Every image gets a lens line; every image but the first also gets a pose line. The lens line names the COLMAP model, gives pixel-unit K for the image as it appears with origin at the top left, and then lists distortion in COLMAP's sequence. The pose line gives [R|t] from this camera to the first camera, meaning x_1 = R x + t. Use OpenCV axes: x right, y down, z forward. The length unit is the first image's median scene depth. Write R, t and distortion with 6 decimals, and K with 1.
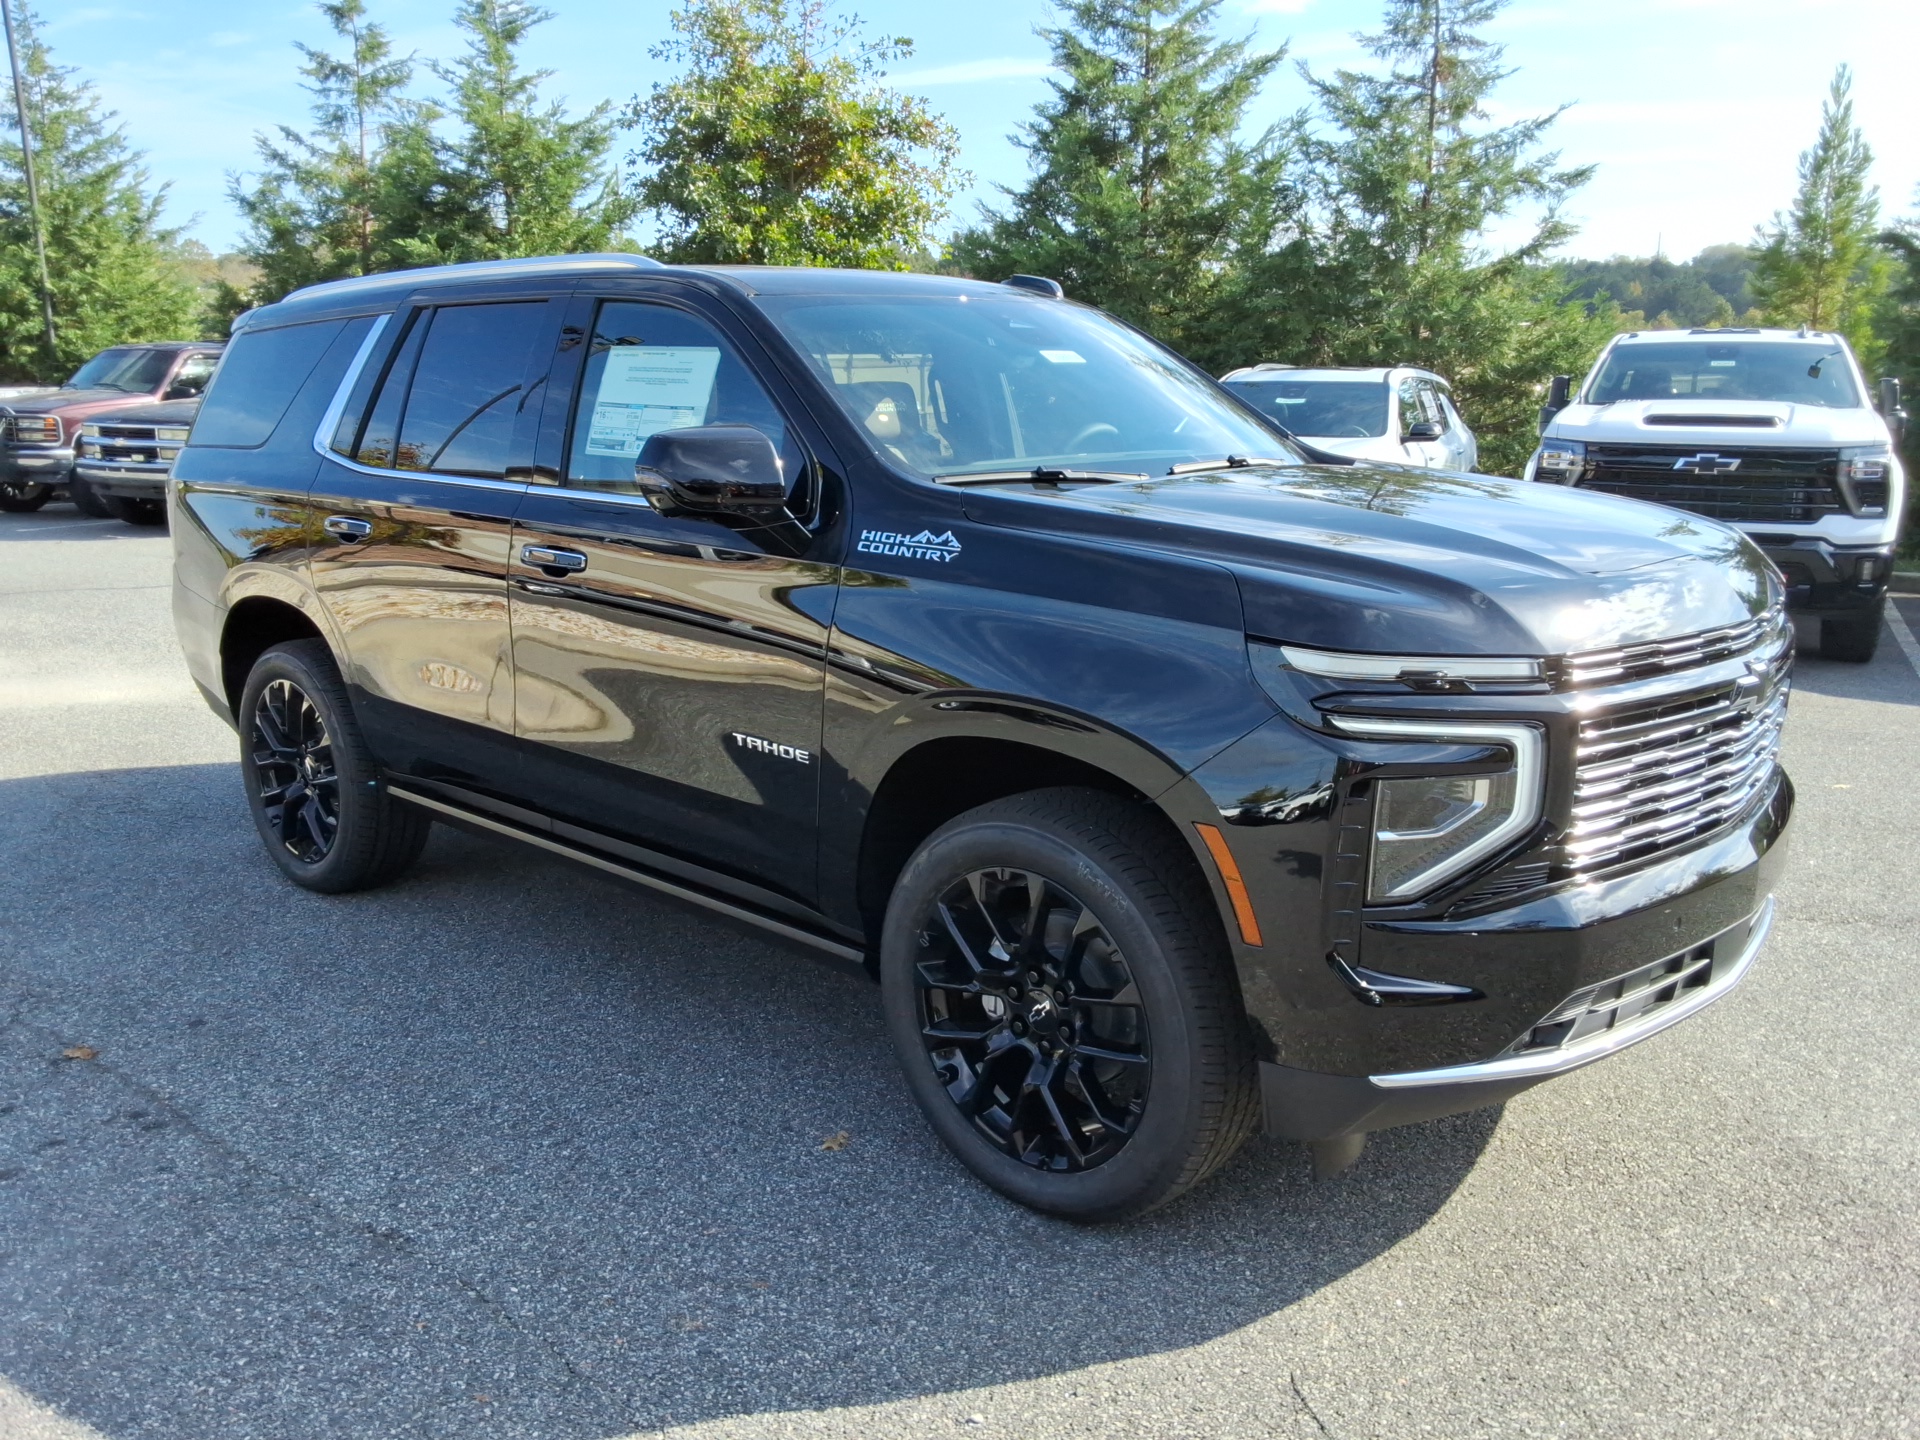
lens RADIAL K [[1566.4, 0, 973.8], [0, 1566.4, 699.4], [0, 0, 1]] dist [0.117742, -0.191710]
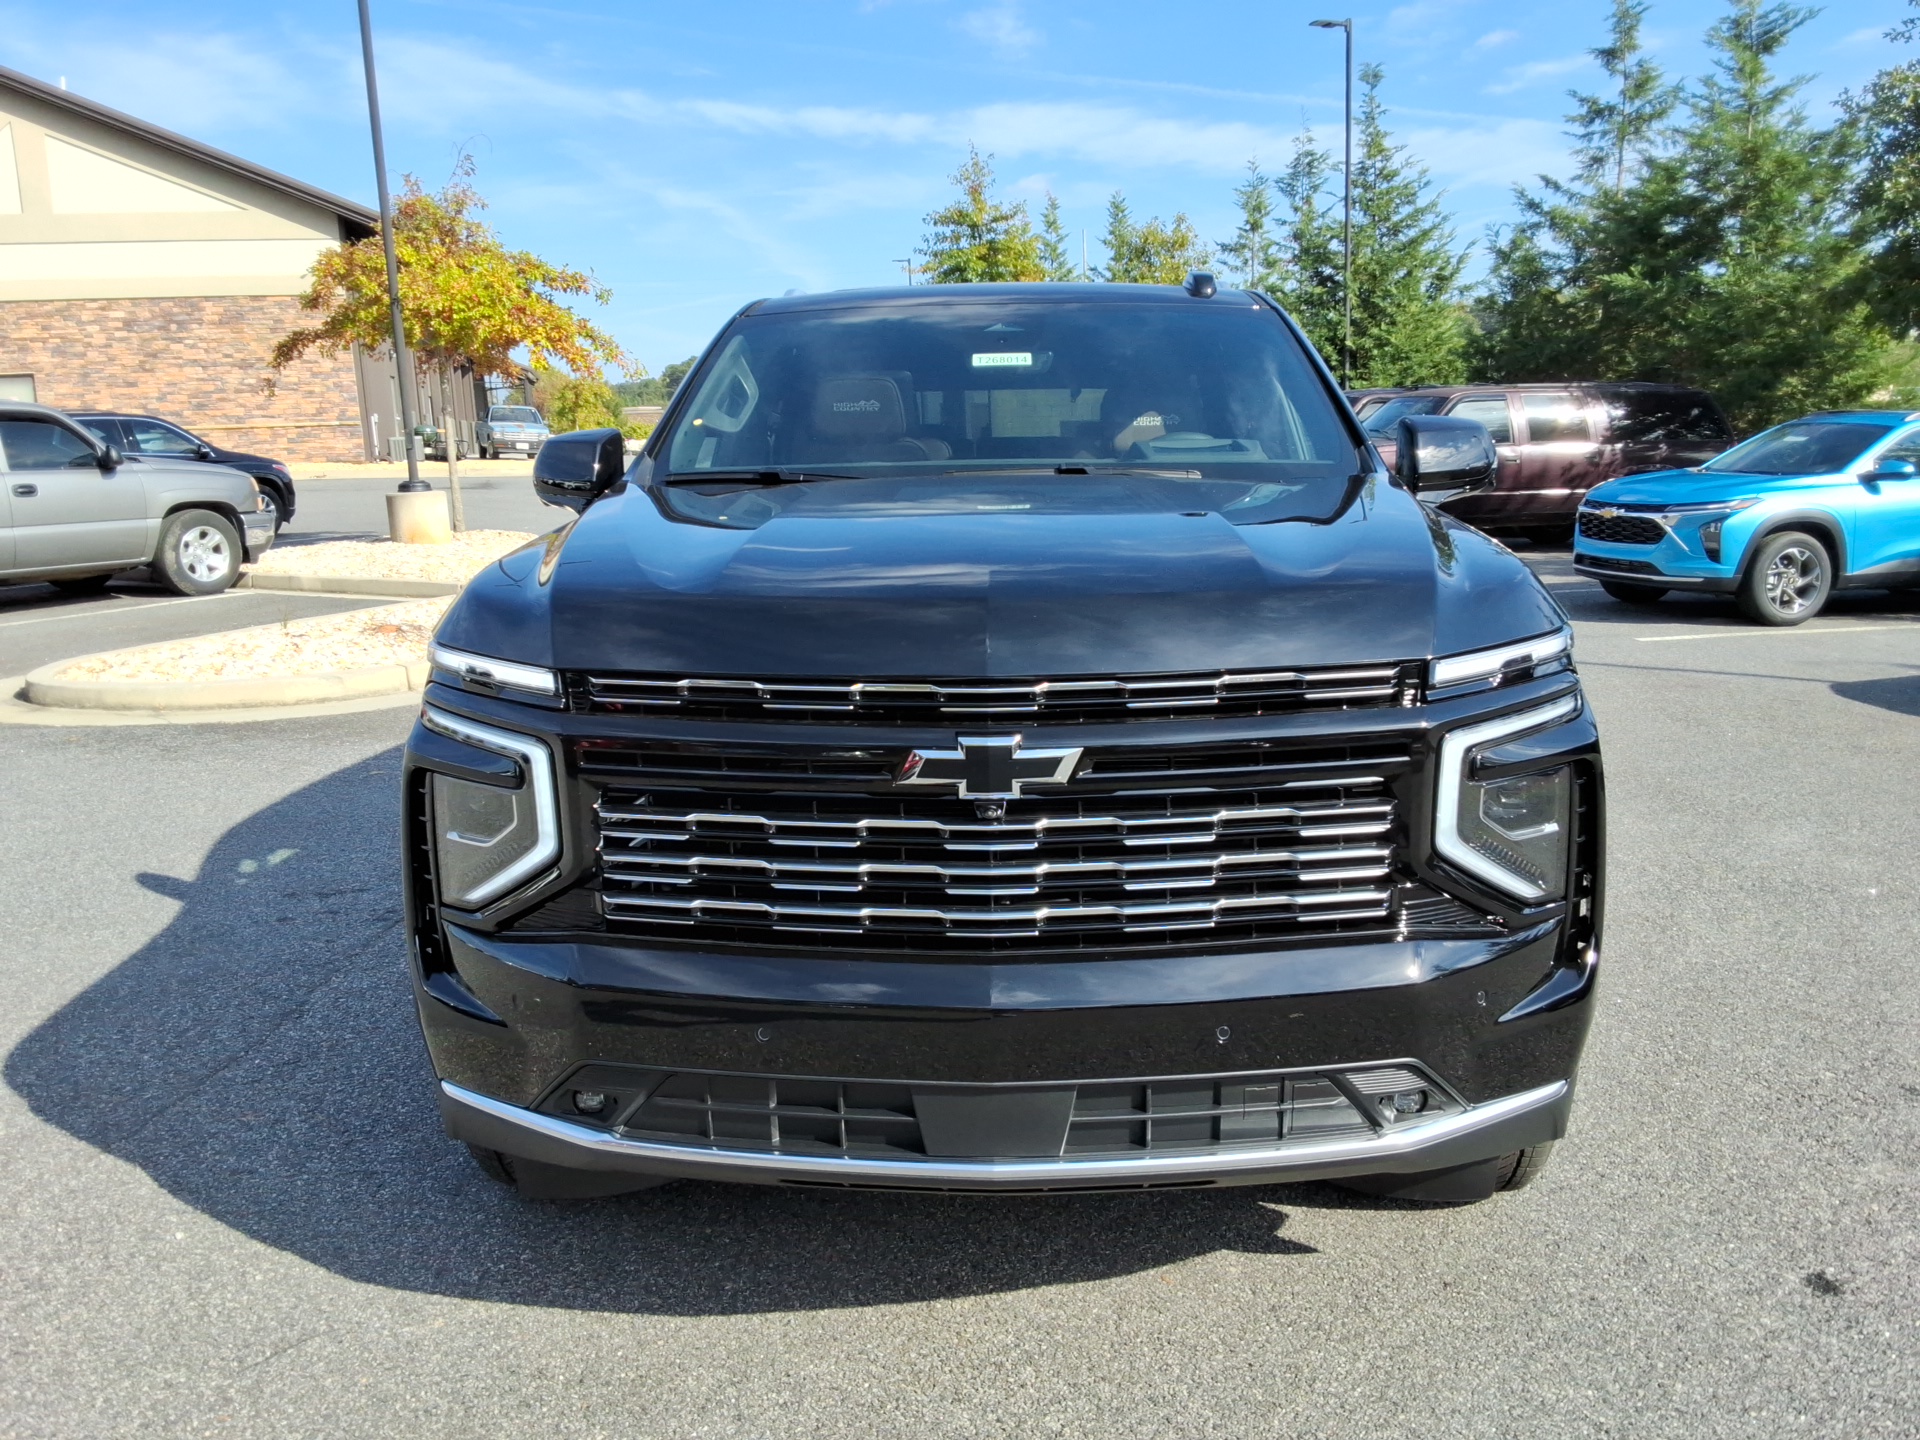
lens RADIAL K [[1566.4, 0, 973.8], [0, 1566.4, 699.4], [0, 0, 1]] dist [0.117742, -0.191710]
pose [[0.643823, 0.117284, -0.756132, 0.157257], [-0.138240, 0.989751, 0.035814, -0.009899], [0.752583, 0.081470, 0.653438, 0.079008]]
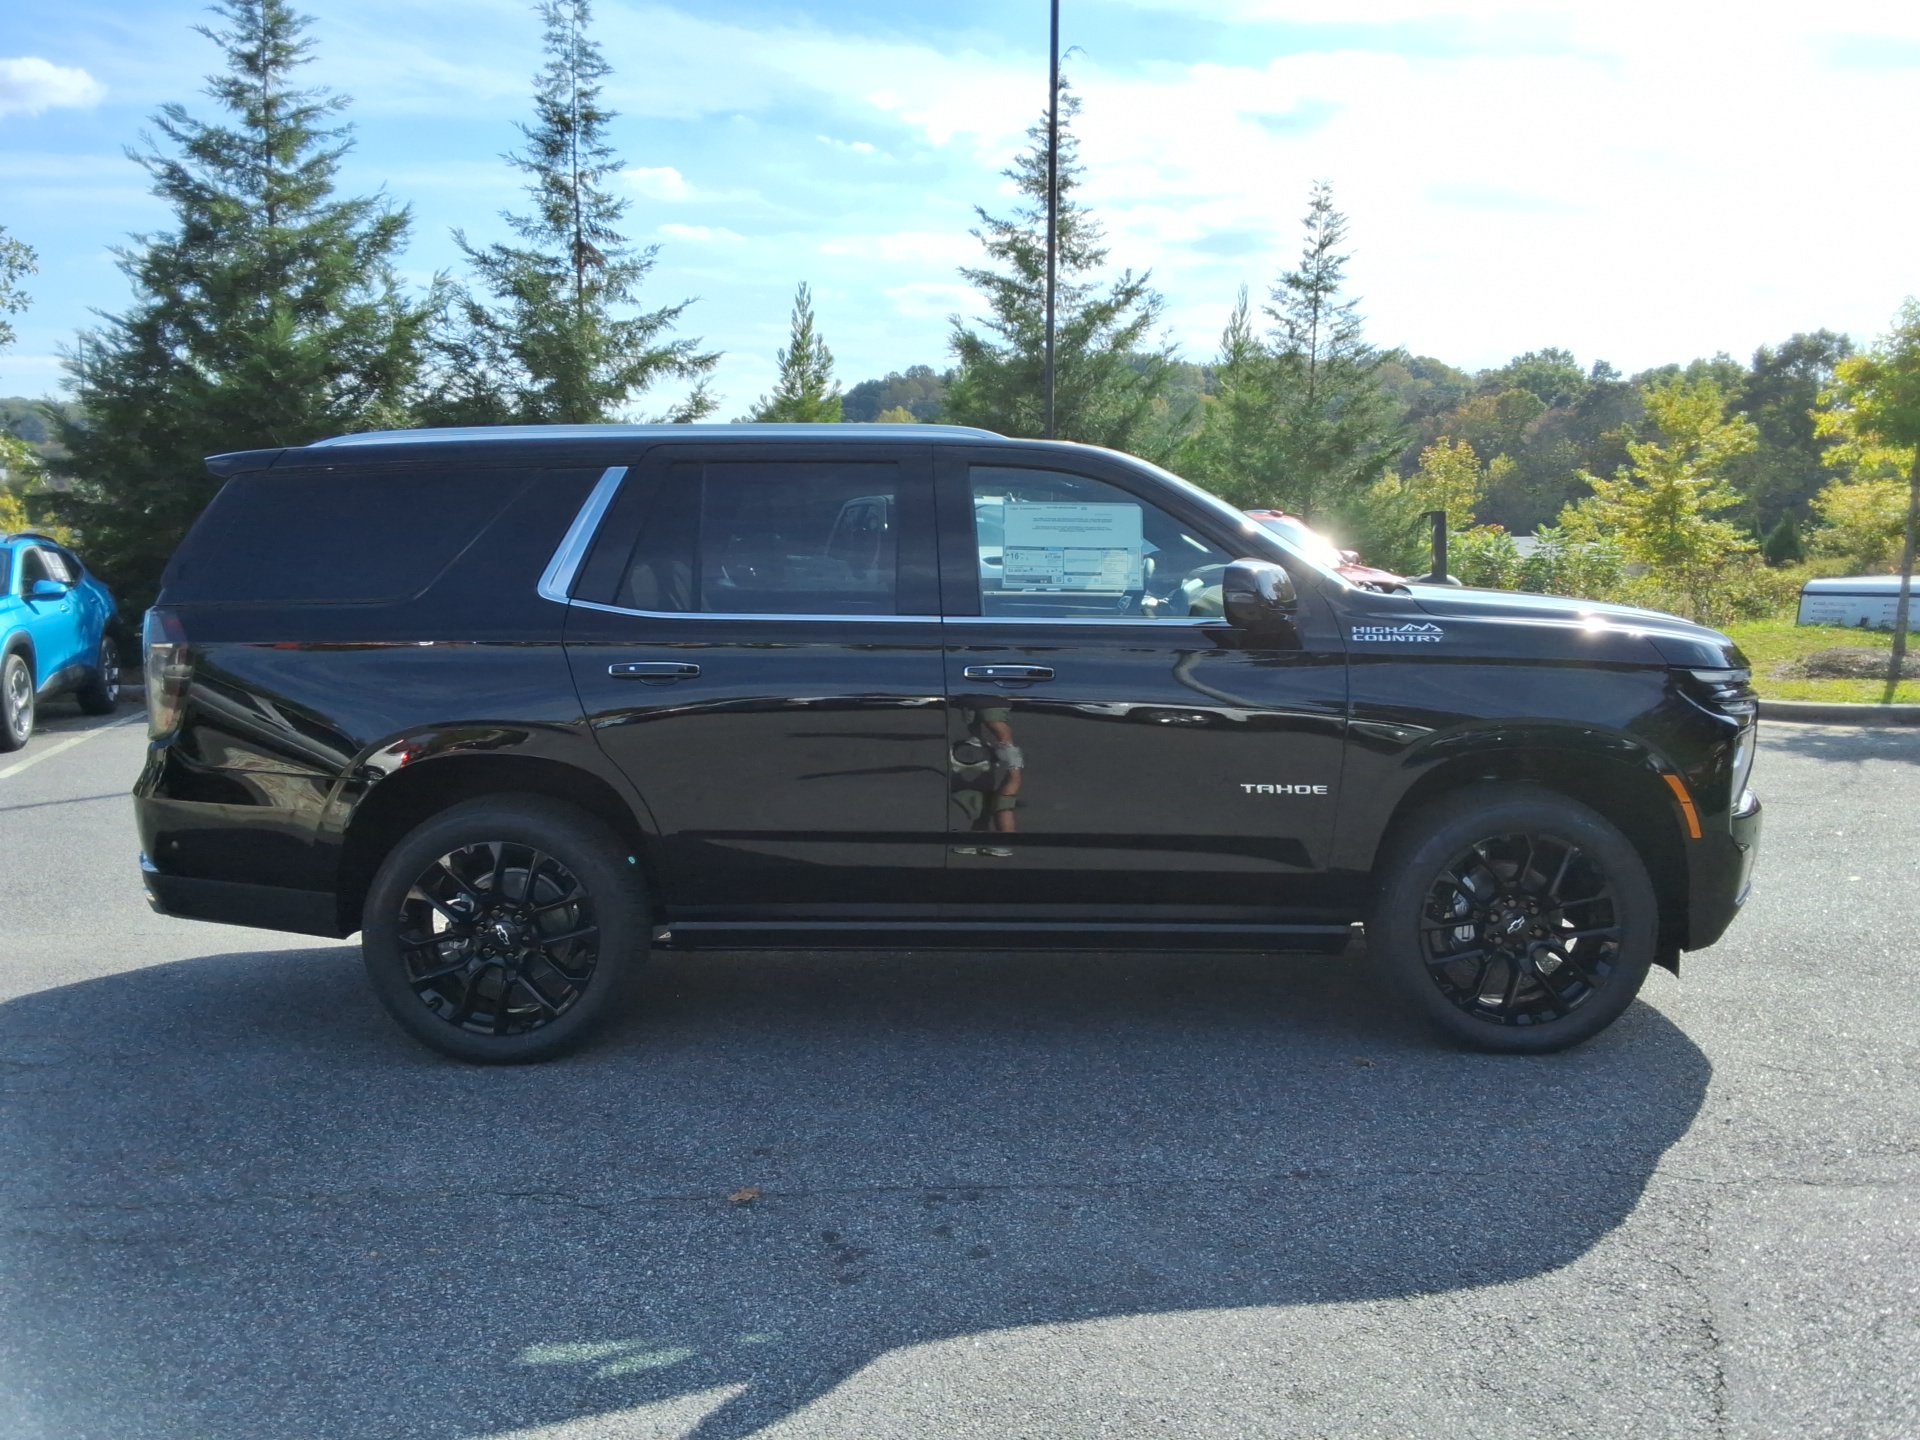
lens RADIAL K [[1566.4, 0, 973.8], [0, 1566.4, 699.4], [0, 0, 1]] dist [0.117742, -0.191710]
pose [[0.733633, -0.073336, 0.675577, -0.217945], [0.134876, 0.990095, -0.038989, -0.005252], [-0.666026, 0.119723, 0.736258, 0.027351]]
